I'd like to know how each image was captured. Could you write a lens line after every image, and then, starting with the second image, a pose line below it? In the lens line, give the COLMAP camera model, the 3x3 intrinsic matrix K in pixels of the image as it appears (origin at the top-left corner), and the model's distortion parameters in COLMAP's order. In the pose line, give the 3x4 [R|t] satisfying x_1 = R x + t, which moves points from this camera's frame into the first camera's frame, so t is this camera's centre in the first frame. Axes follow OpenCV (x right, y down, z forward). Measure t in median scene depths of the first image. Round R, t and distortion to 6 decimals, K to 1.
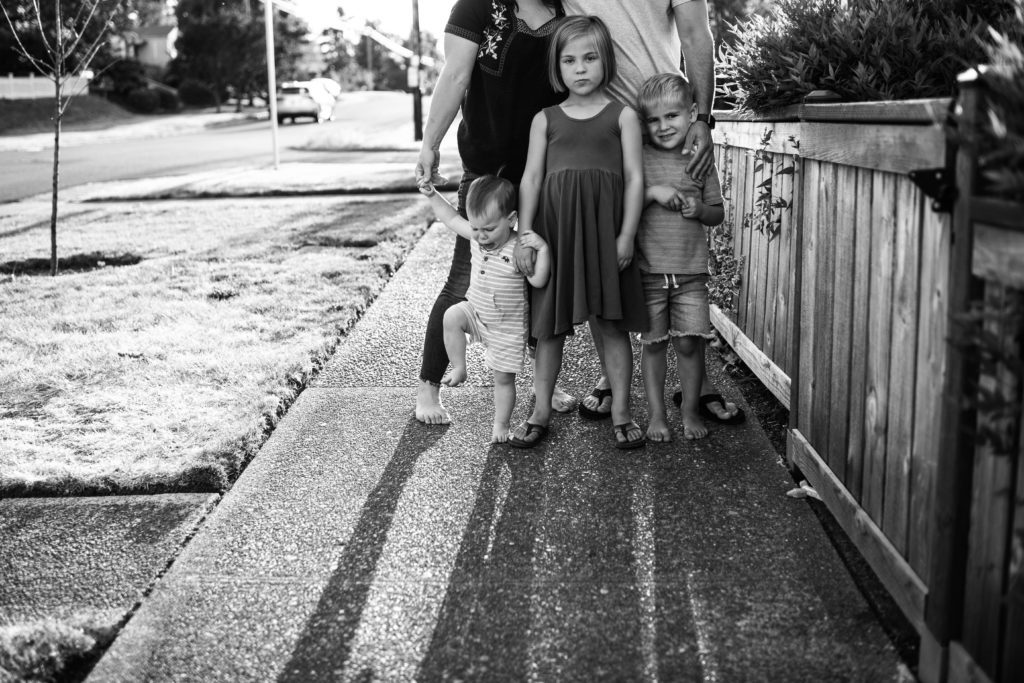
lens RADIAL K [[1108.0, 0, 512.0], [0, 1108.0, 341.5], [0, 0, 1]] dist [-0.056119, 0.024868]
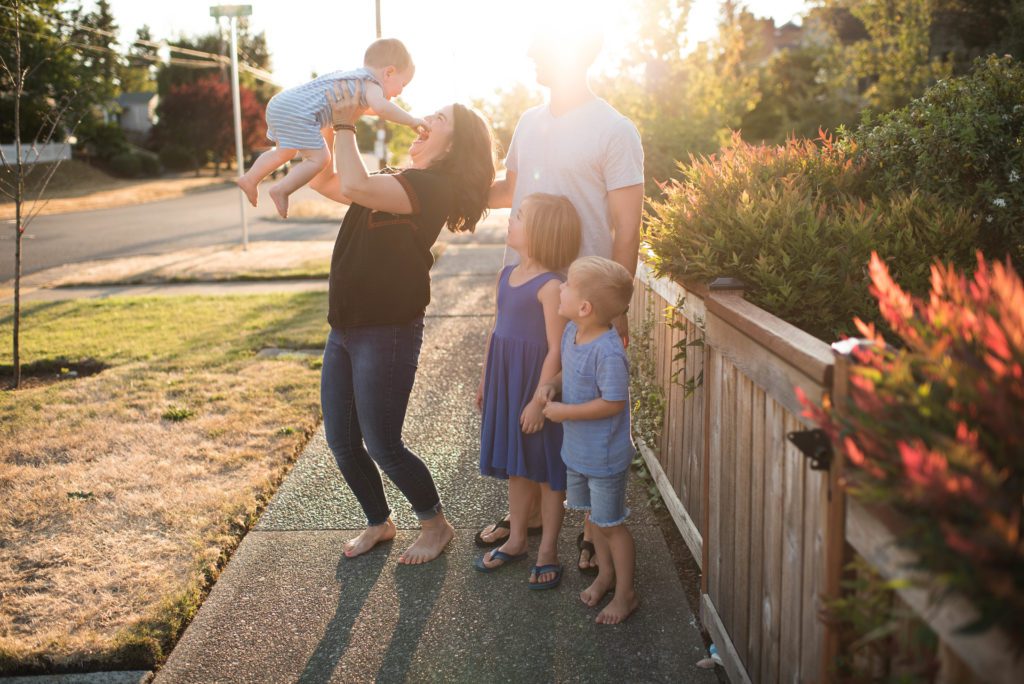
lens RADIAL K [[1027.1, 0, 550.6], [0, 1027.1, 341.0], [0, 0, 1]] dist [-0.074259, 0.074455]
pose [[0.998071, -0.011726, 0.060970, 0.036273], [0.012652, 0.999810, -0.014838, -0.106132], [-0.060785, 0.015581, 0.998029, 0.020664]]
